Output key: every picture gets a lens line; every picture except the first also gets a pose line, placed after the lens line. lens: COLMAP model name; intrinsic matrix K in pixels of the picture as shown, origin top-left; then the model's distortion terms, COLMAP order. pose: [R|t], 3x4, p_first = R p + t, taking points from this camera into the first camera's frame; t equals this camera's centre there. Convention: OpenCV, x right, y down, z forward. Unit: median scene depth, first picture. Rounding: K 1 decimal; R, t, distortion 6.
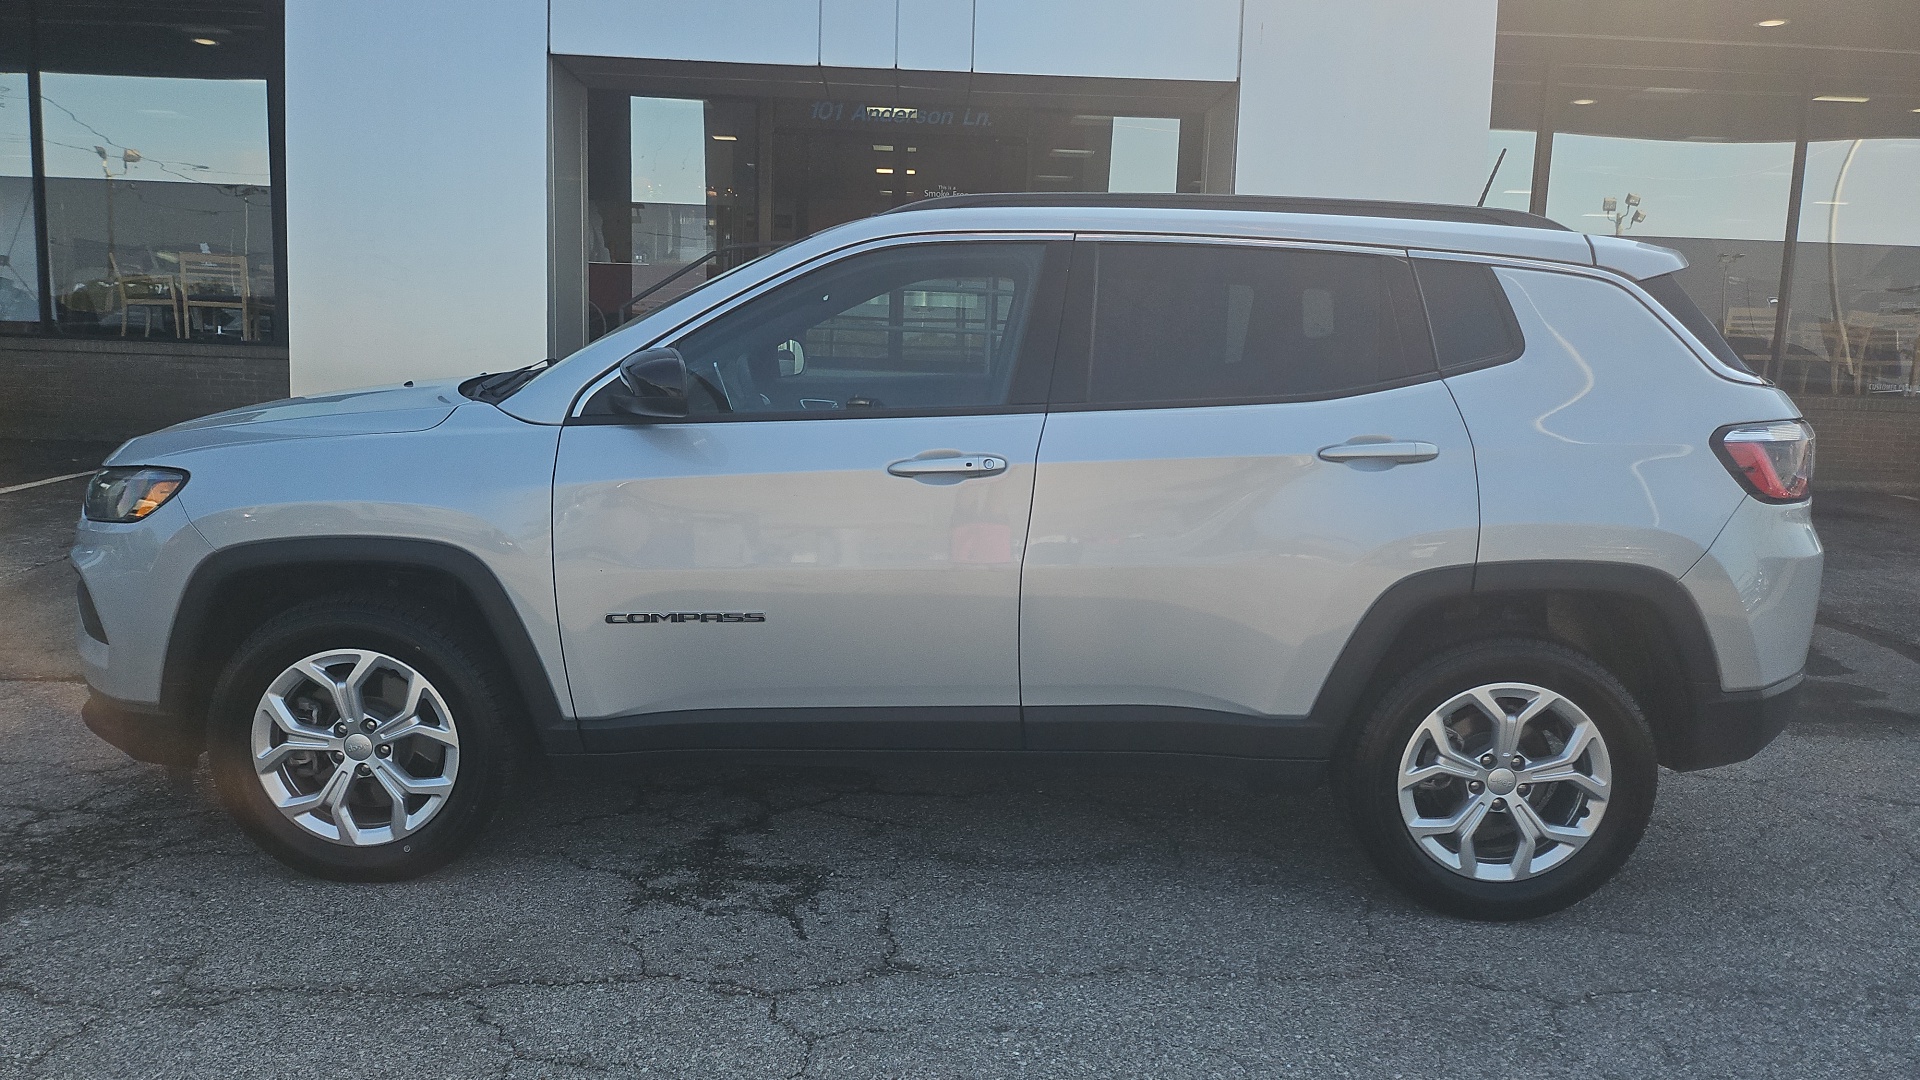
lens RADIAL K [[1321.1, 0, 940.9], [0, 1321.1, 561.3], [0, 0, 1]] dist [0.082399, -0.088224]
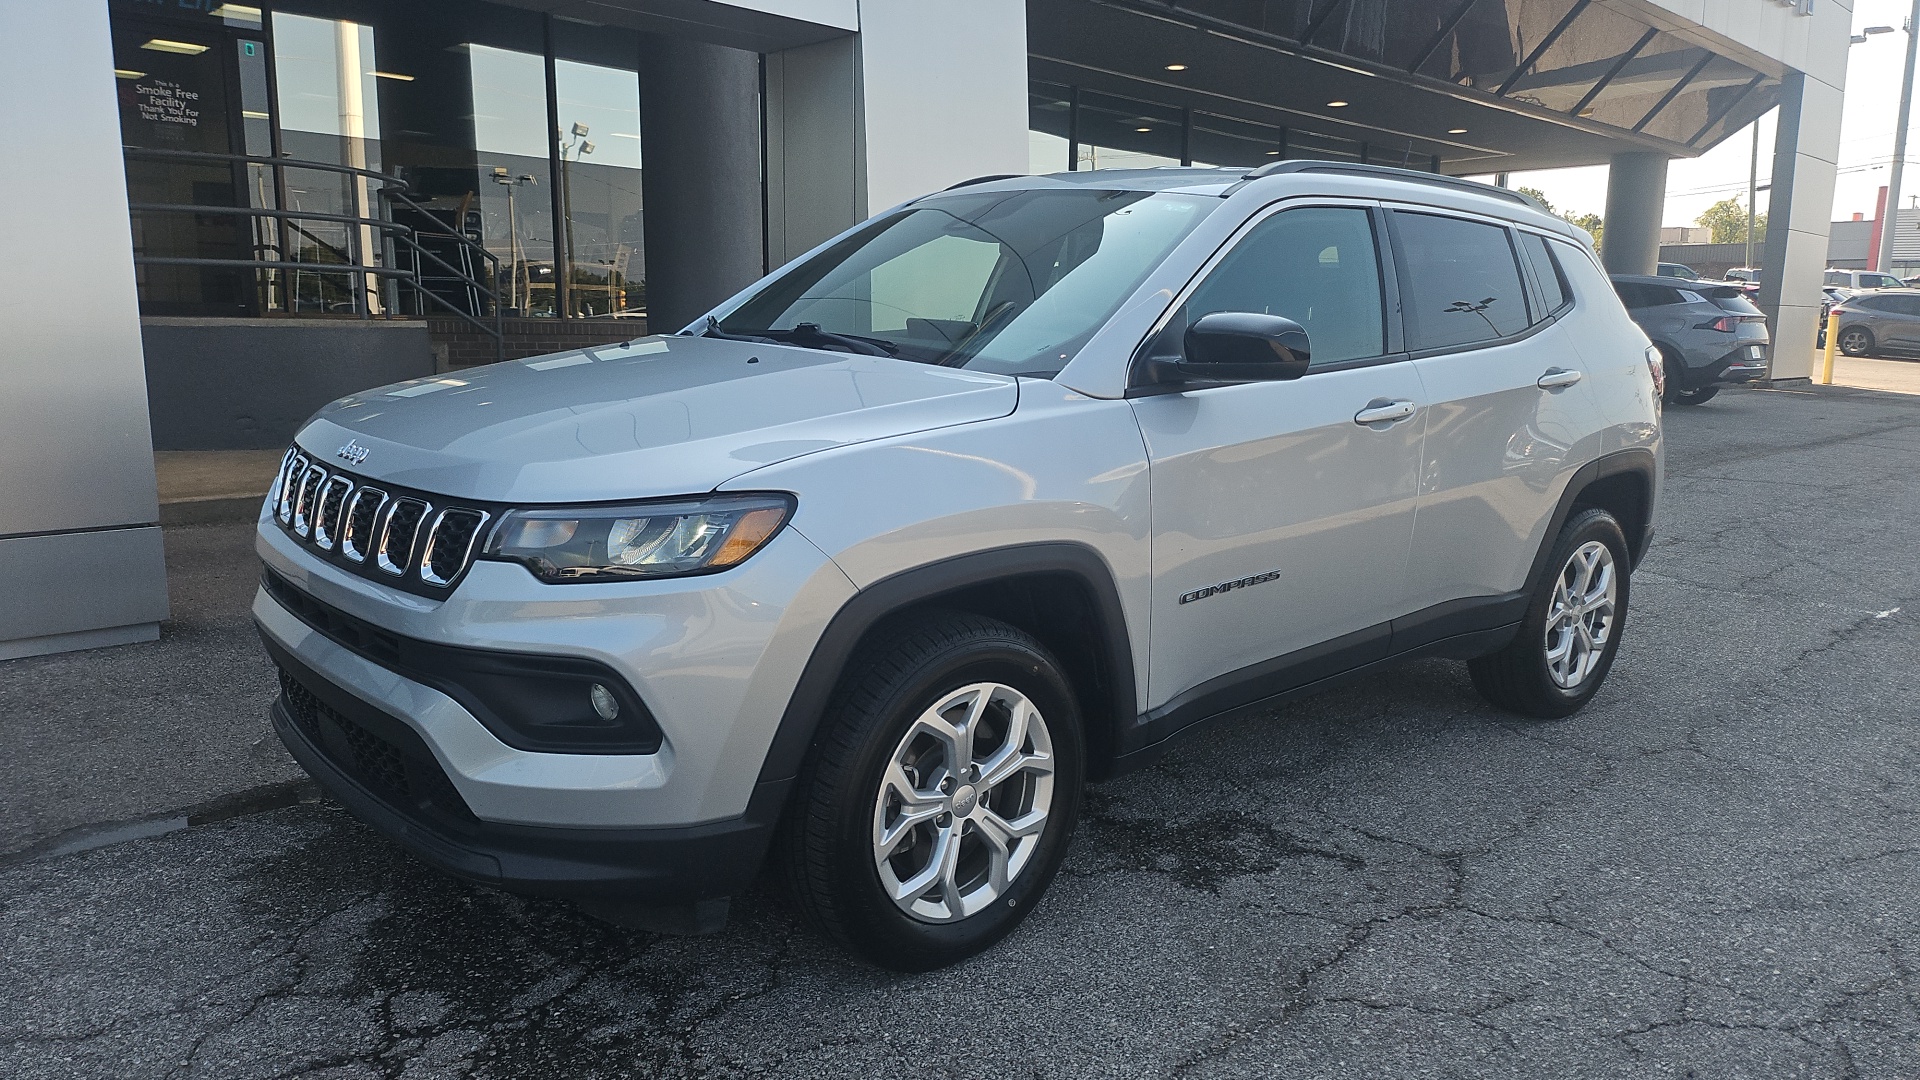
lens RADIAL K [[1352.4, 0, 943.2], [0, 1352.4, 553.9], [0, 0, 1]] dist [0.095231, -0.120493]
pose [[0.737928, -0.137697, 0.660683, -0.981761], [0.107026, 0.990452, 0.086887, -0.089001], [-0.666340, 0.006594, 0.745619, 0.374736]]
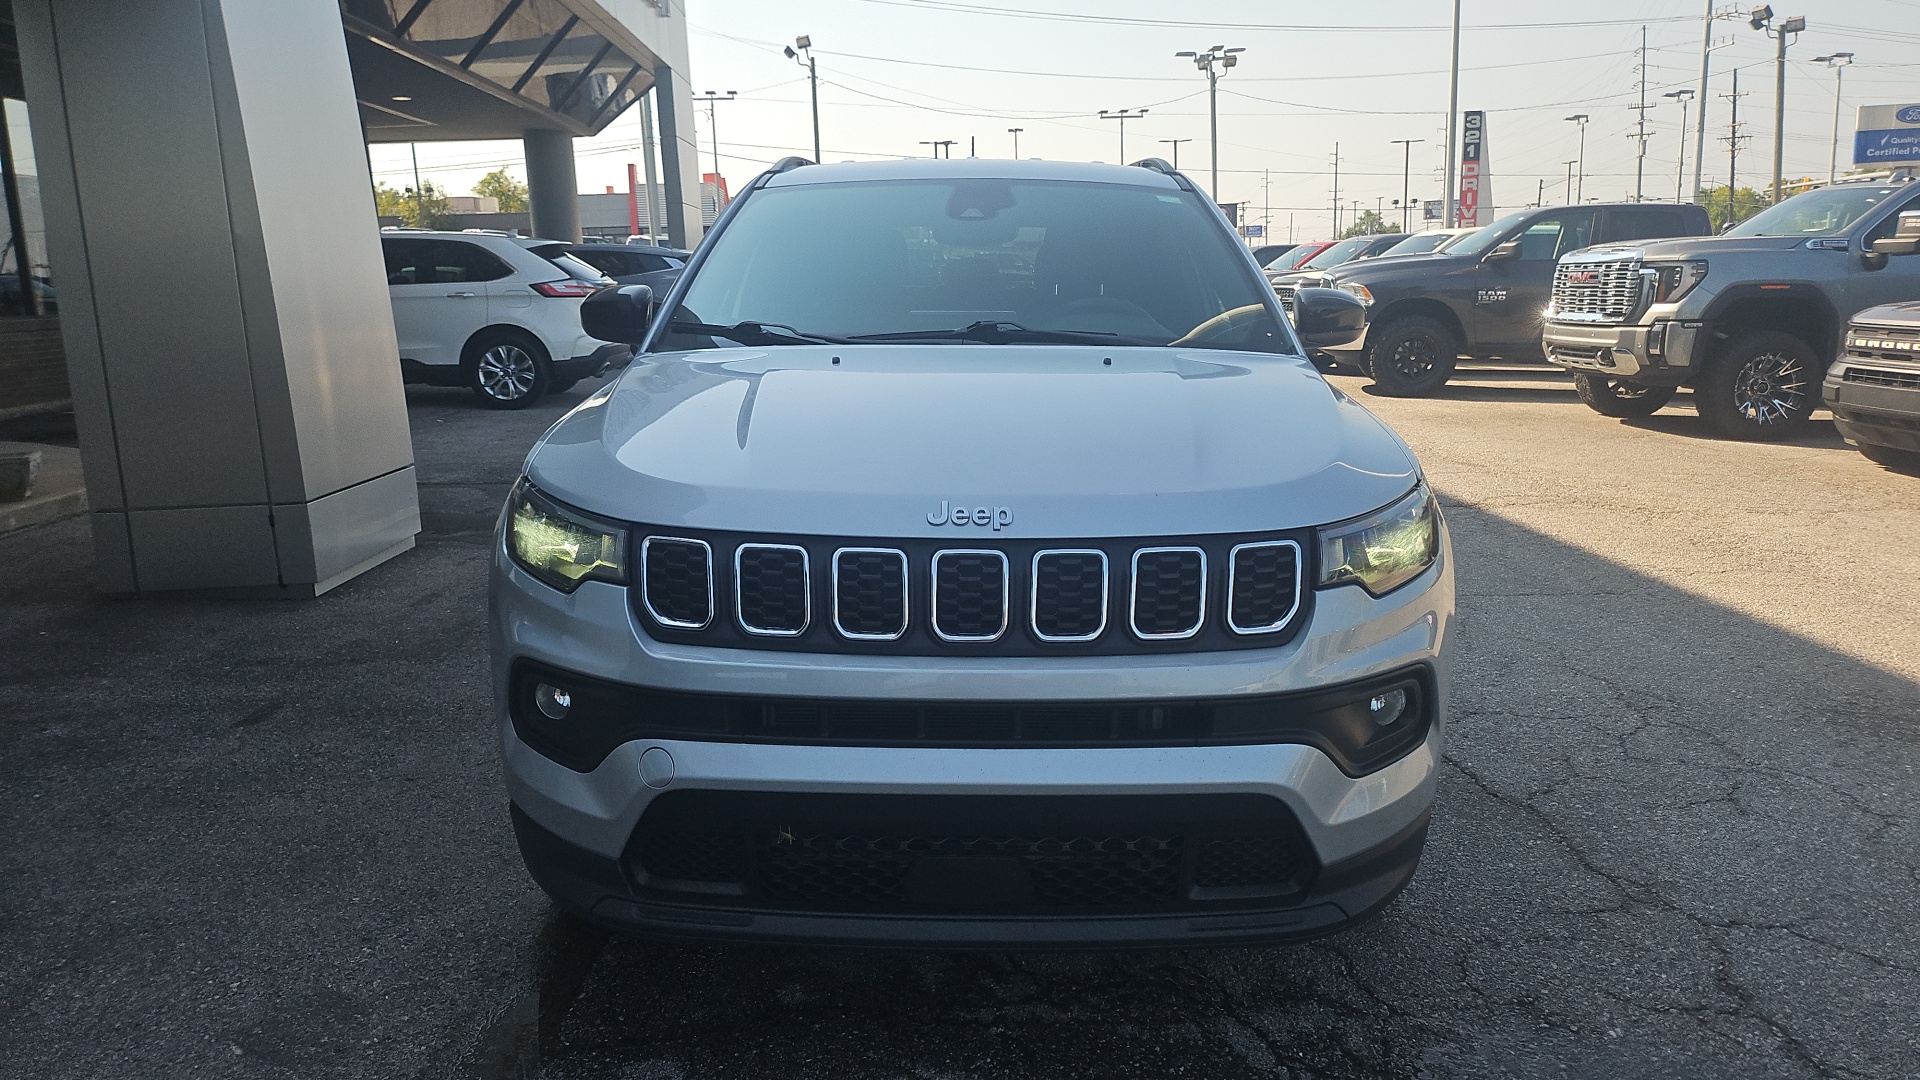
lens RADIAL K [[1352.4, 0, 943.2], [0, 1352.4, 553.9], [0, 0, 1]] dist [0.095231, -0.120493]
pose [[-0.007292, -0.232730, 0.972514, -1.324510], [0.173808, 0.957442, 0.230427, -0.250331], [-0.984753, 0.170711, 0.033469, 1.235092]]
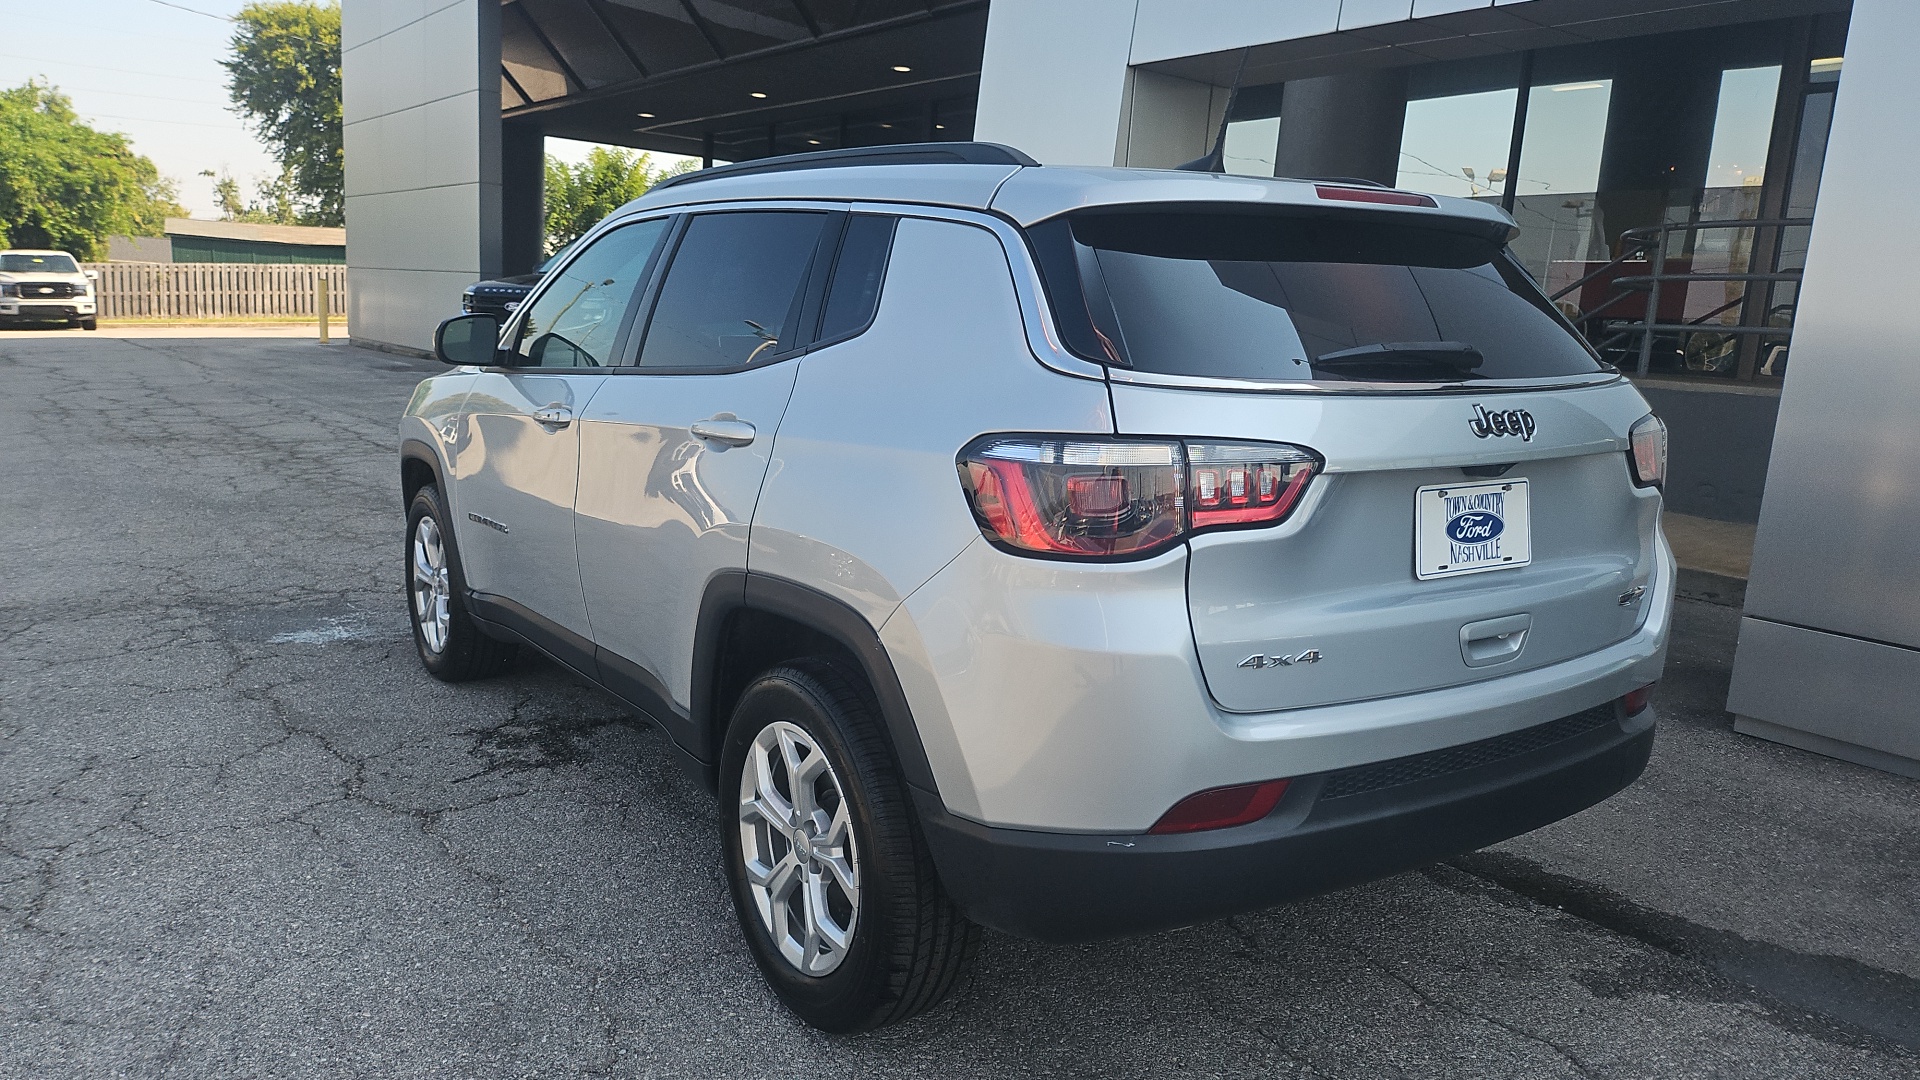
lens RADIAL K [[1364.1, 0, 957.6], [0, 1364.1, 572.6], [0, 0, 1]] dist [0.074312, -0.110311]
pose [[0.575019, 0.150972, -0.804090, 1.123853], [-0.148098, 0.985798, 0.079181, -0.082172], [0.804625, 0.073554, 0.589211, 0.564156]]
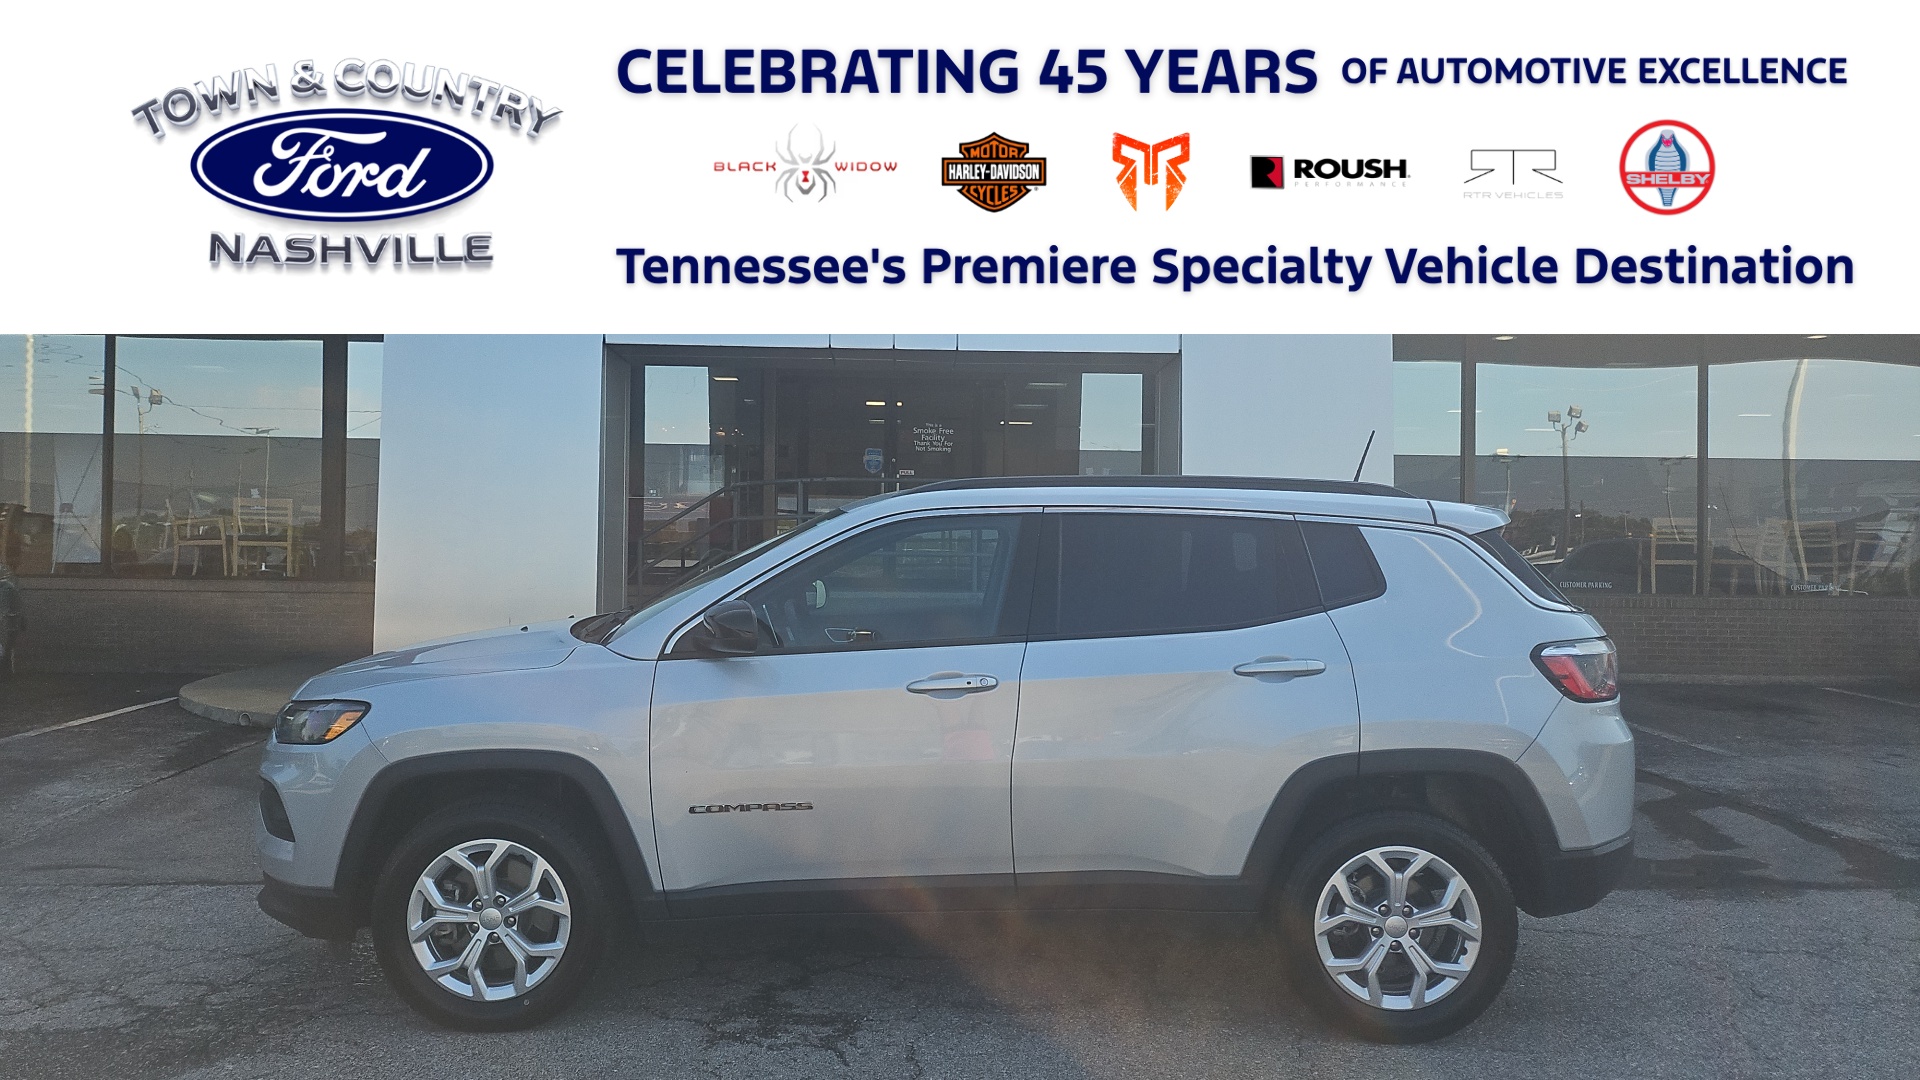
lens RADIAL K [[1311.1, 0, 935.6], [0, 1311.1, 576.4], [0, 0, 1]] dist [0.079942, -0.081028]
pose [[0.999763, -0.020621, 0.007044, -0.017897], [0.021423, 0.989269, -0.144527, 0.008821], [-0.003988, 0.144644, 0.989476, -0.285731]]
